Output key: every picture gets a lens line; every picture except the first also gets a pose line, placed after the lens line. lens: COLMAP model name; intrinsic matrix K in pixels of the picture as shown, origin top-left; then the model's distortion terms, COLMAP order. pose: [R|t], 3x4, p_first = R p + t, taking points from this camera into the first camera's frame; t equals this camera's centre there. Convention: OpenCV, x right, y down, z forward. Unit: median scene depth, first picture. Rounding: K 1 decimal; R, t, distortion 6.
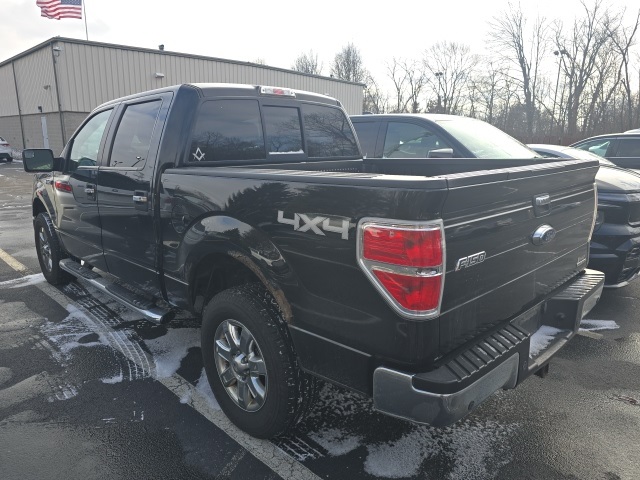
lens RADIAL K [[470.0, 0, 320.0], [0, 470.0, 237.0], [0, 0, 1]] dist [0.014242, 0.004434]
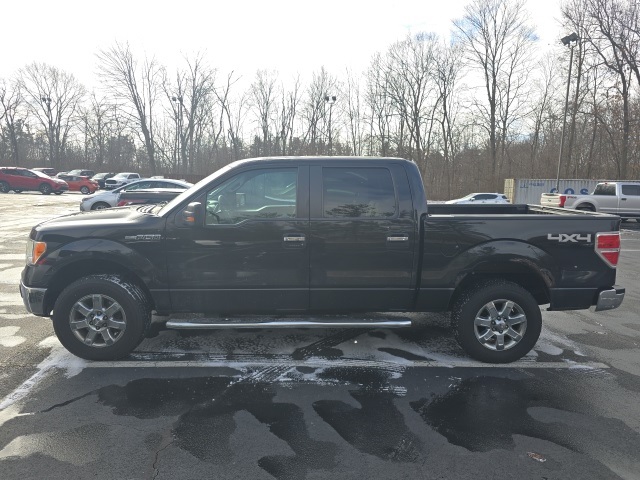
lens RADIAL K [[470.0, 0, 322.3], [0, 470.0, 243.3], [0, 0, 1]] dist [0.014242, 0.004434]
pose [[0.659895, -0.093160, 0.745560, -1.308688], [0.130158, 0.991455, 0.008682, -0.092857], [-0.739998, 0.091311, 0.666382, 0.195799]]
